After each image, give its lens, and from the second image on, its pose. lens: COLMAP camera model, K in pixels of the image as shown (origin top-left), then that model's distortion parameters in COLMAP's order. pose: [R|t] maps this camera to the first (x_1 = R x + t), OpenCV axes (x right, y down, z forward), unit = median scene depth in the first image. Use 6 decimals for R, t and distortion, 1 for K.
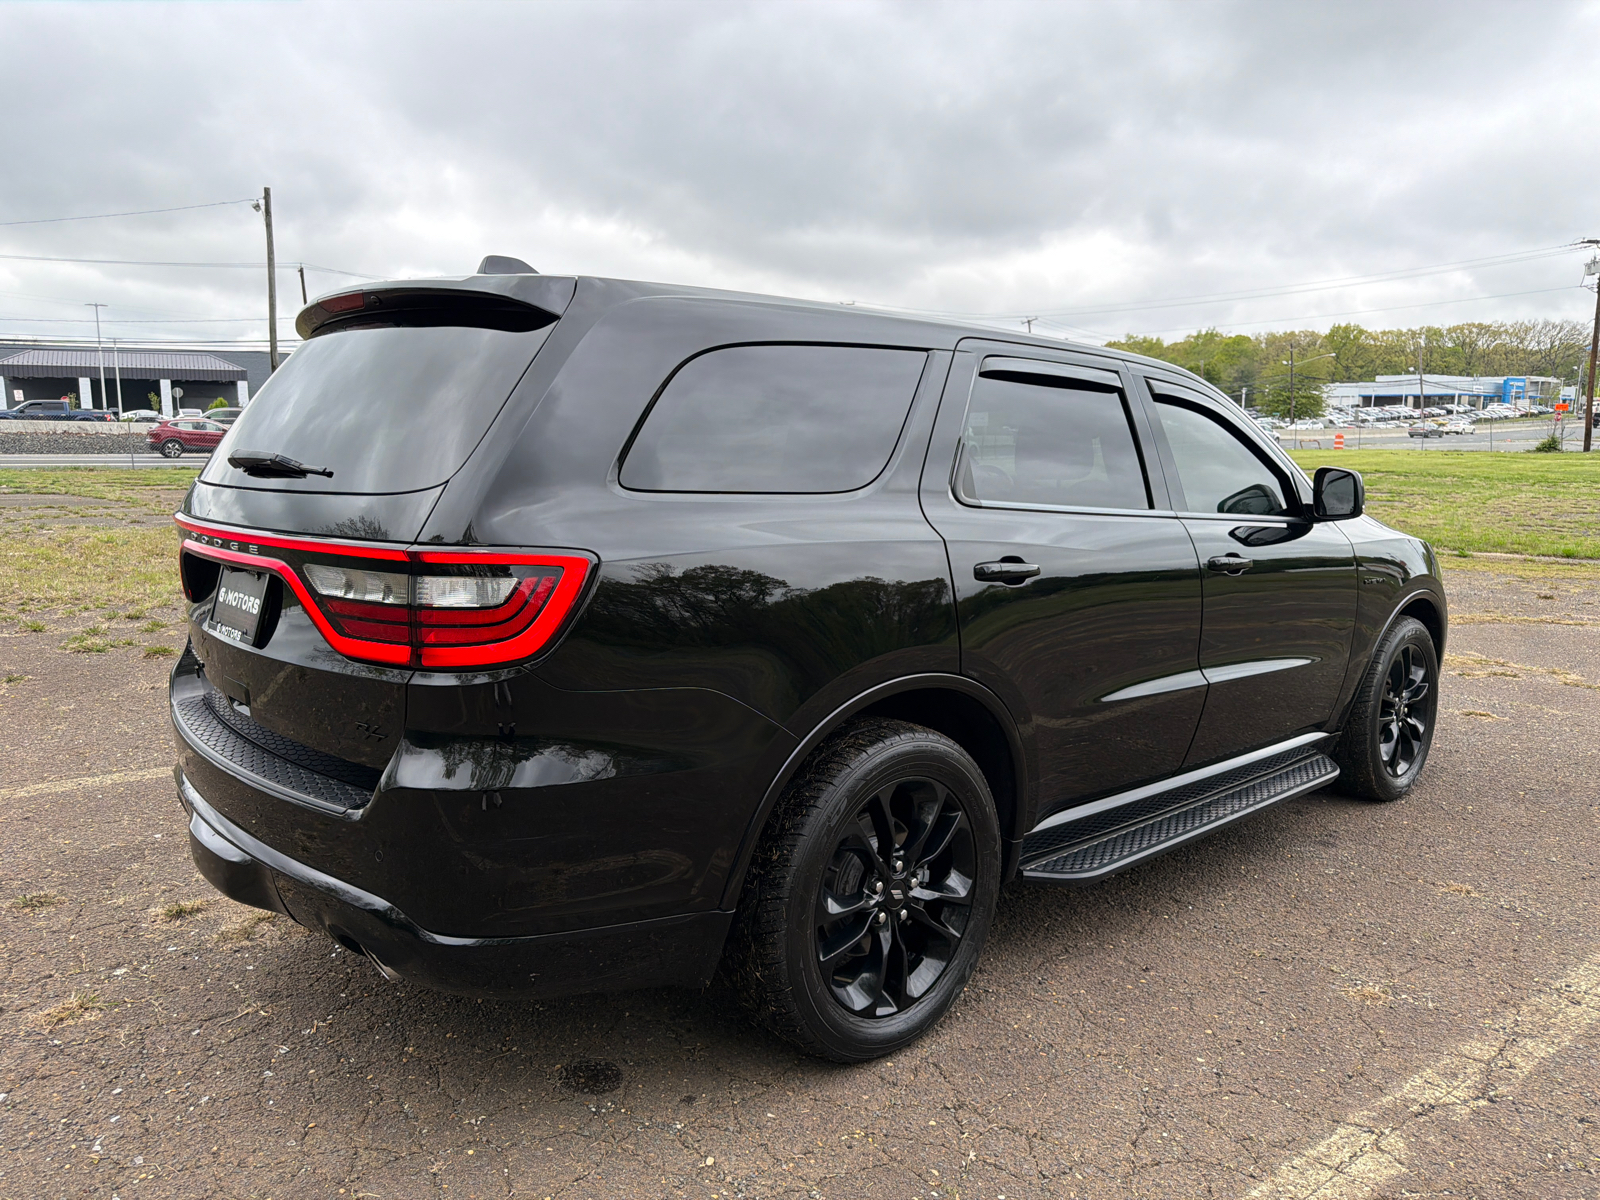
lens RADIAL K [[1140.9, 0, 798.4], [0, 1140.9, 612.6], [0, 0, 1]] dist [0.024530, 0.003106]
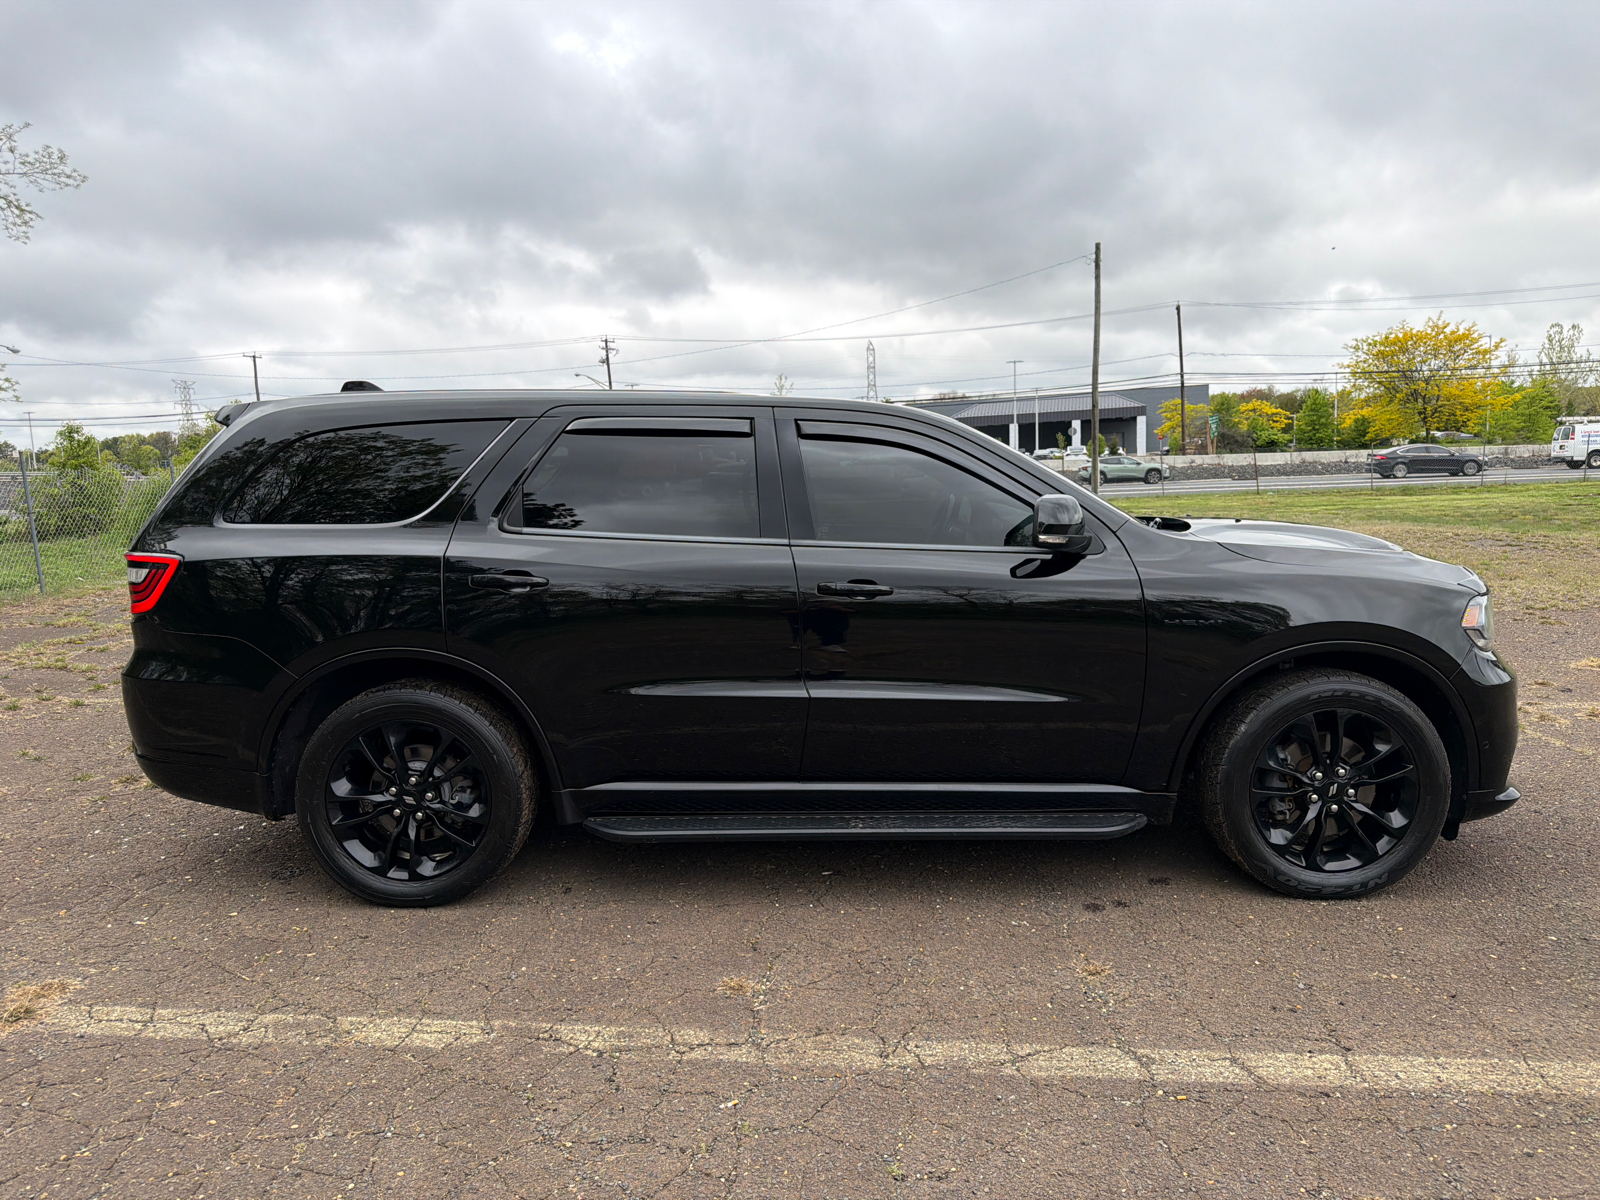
lens RADIAL K [[1164.7, 0, 805.9], [0, 1164.7, 586.8], [0, 0, 1]] dist [-0.001060, -0.000264]
pose [[0.745845, 0.027935, -0.665534, 1.107659], [-0.058906, 0.997972, -0.024125, -0.014411], [0.663510, 0.057198, 0.745978, 0.163296]]
